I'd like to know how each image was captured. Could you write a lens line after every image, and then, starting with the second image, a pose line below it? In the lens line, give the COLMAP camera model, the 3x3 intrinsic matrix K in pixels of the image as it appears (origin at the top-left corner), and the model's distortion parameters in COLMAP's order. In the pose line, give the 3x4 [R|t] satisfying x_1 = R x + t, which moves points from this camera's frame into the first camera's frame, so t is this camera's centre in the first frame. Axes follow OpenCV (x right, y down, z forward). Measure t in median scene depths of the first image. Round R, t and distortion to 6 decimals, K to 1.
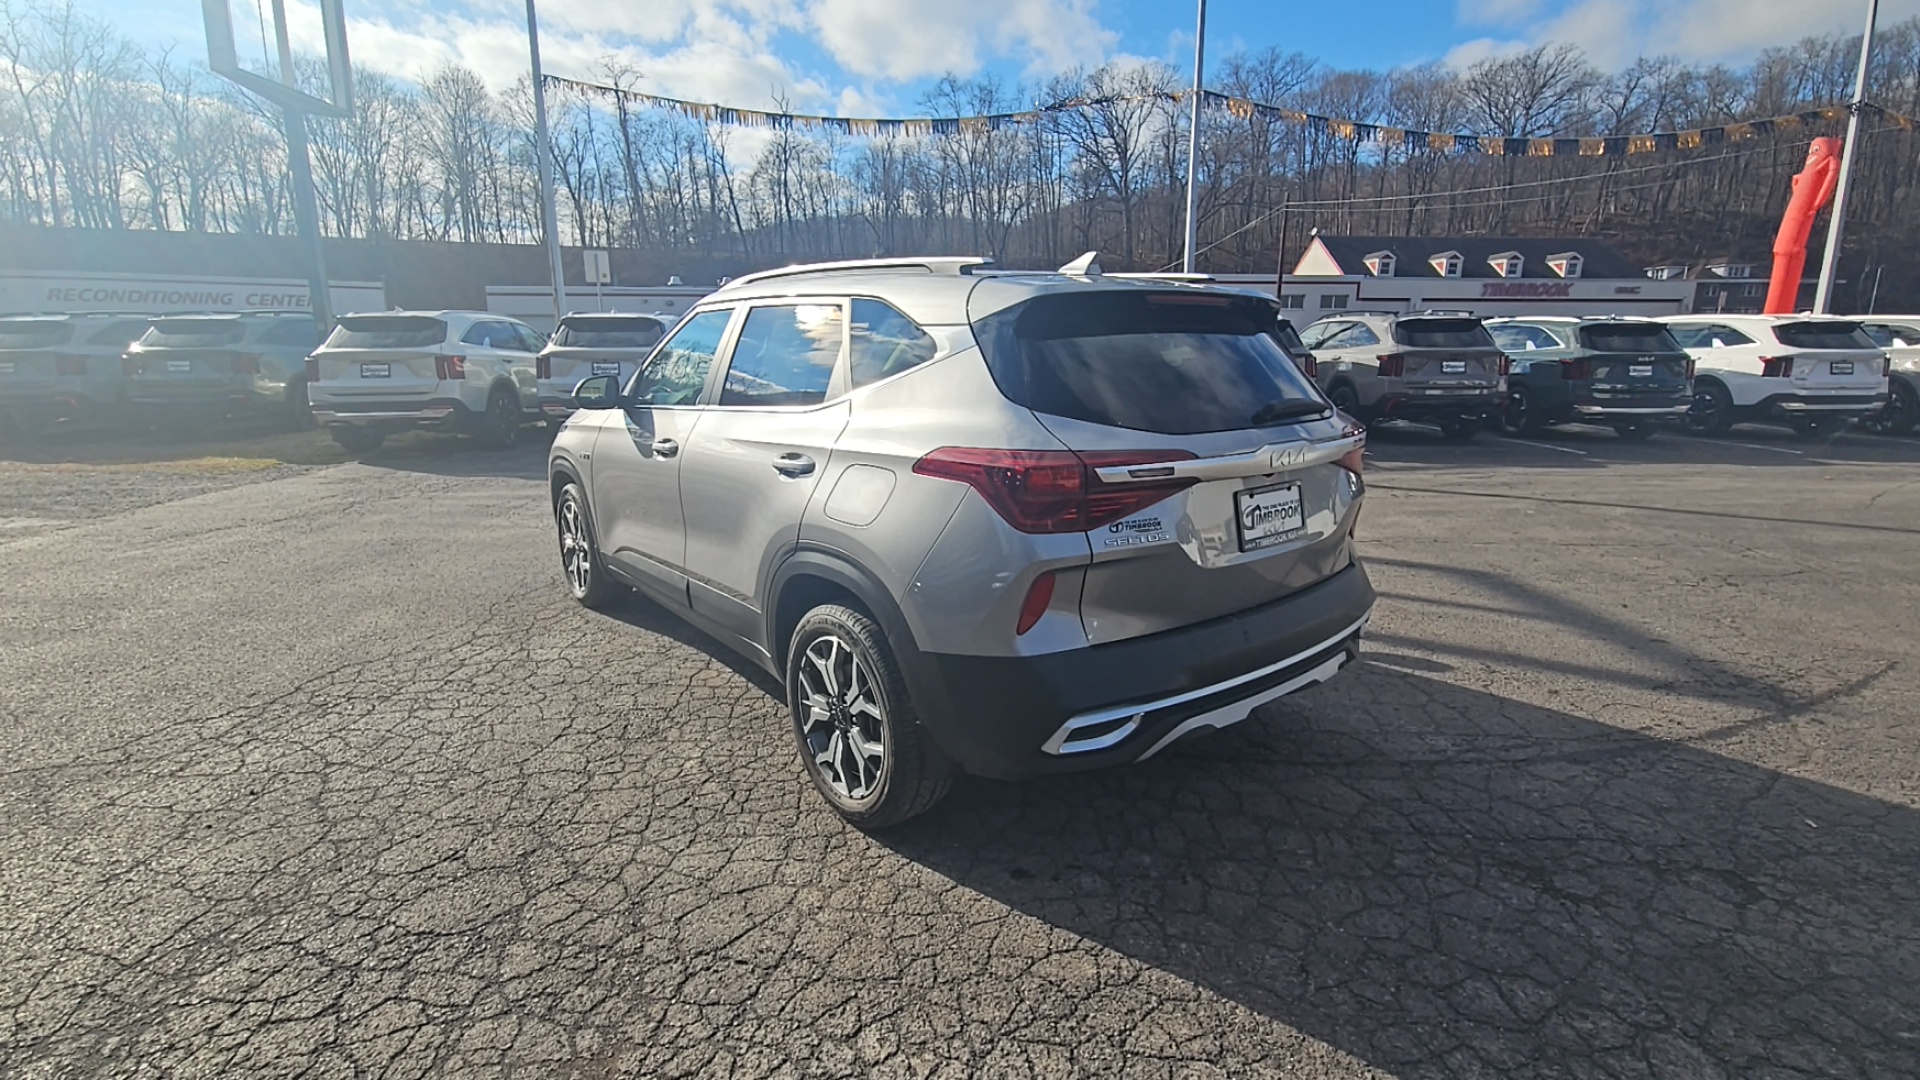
lens RADIAL K [[822.9, 0, 952.9], [0, 822.9, 514.2], [0, 0, 1]] dist [0.005105, 0.000222]
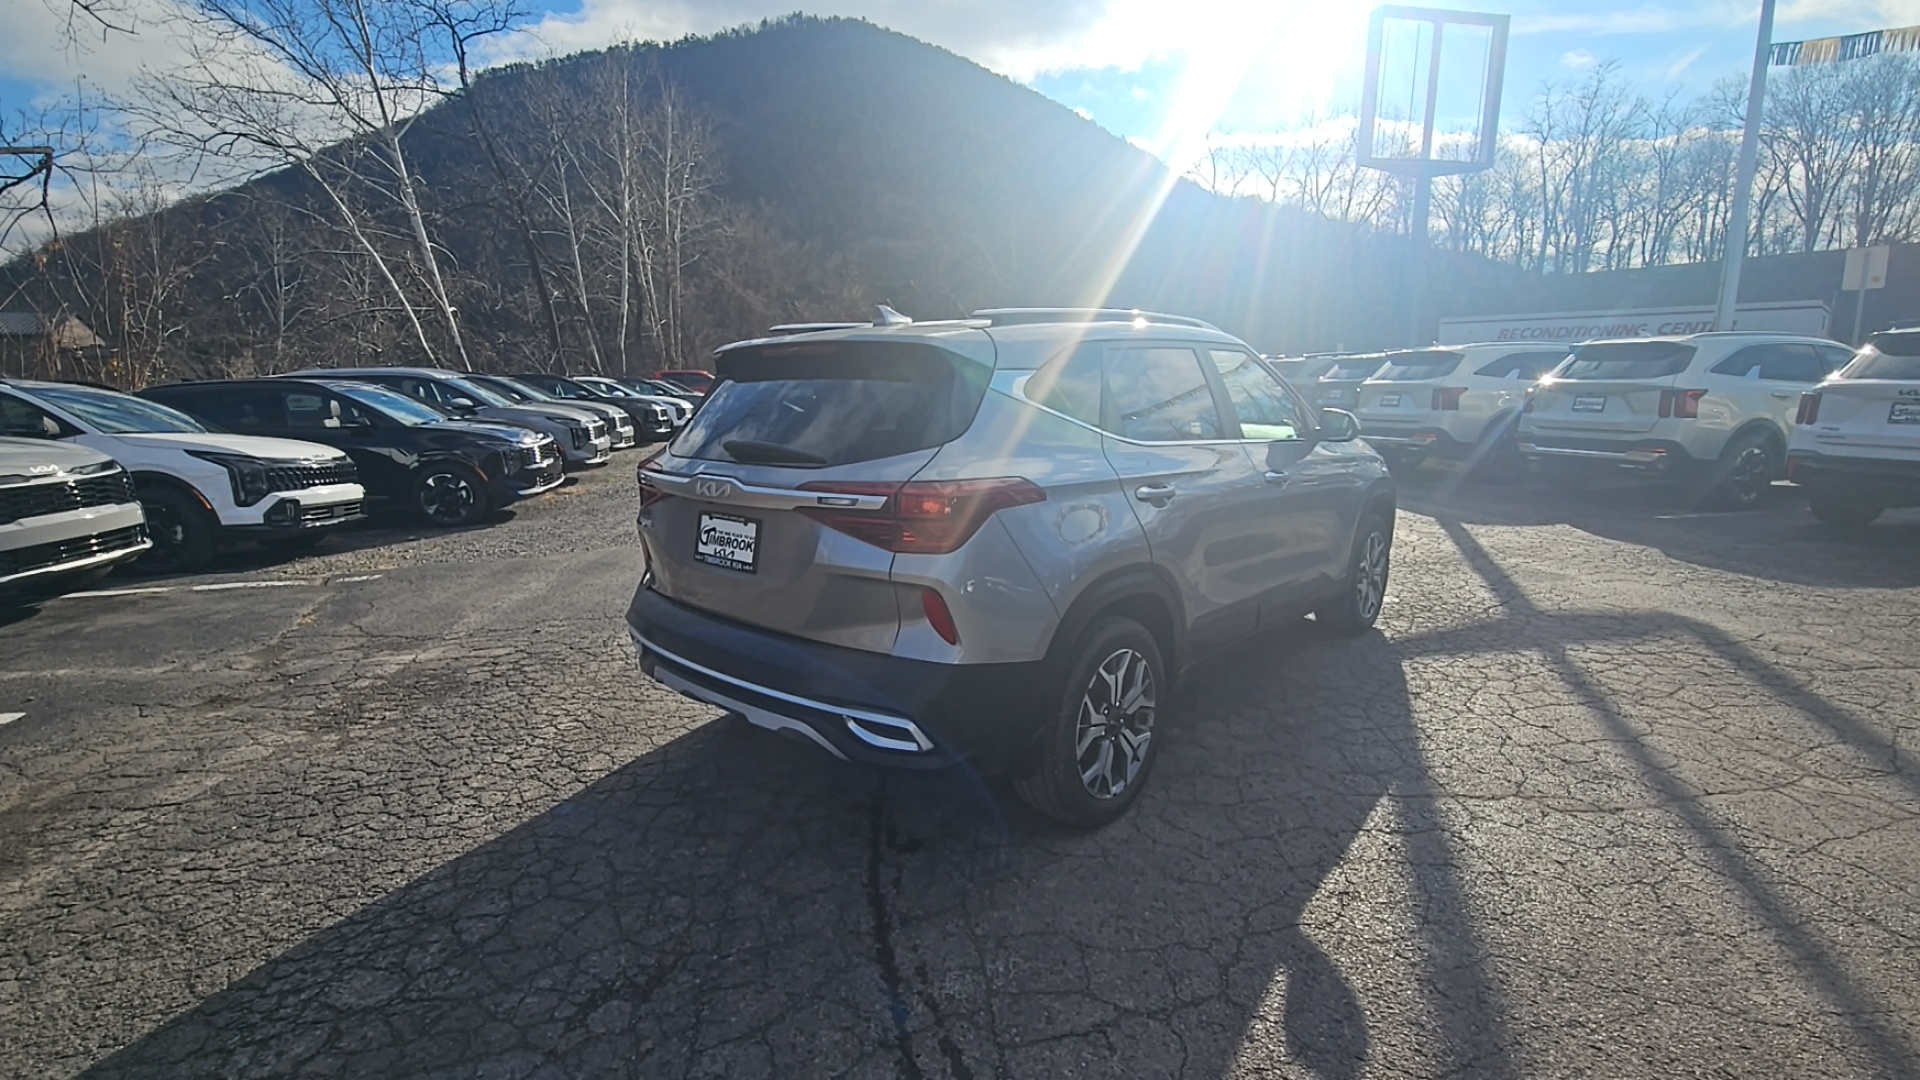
lens RADIAL K [[843.0, 0, 957.6], [0, 843.0, 531.6], [0, 0, 1]] dist [-0.001862, -0.000391]
pose [[0.210968, 0.181909, -0.960417, 0.803489], [-0.200789, 0.969644, 0.139550, -0.121297], [0.956648, 0.163401, 0.241089, 0.532930]]
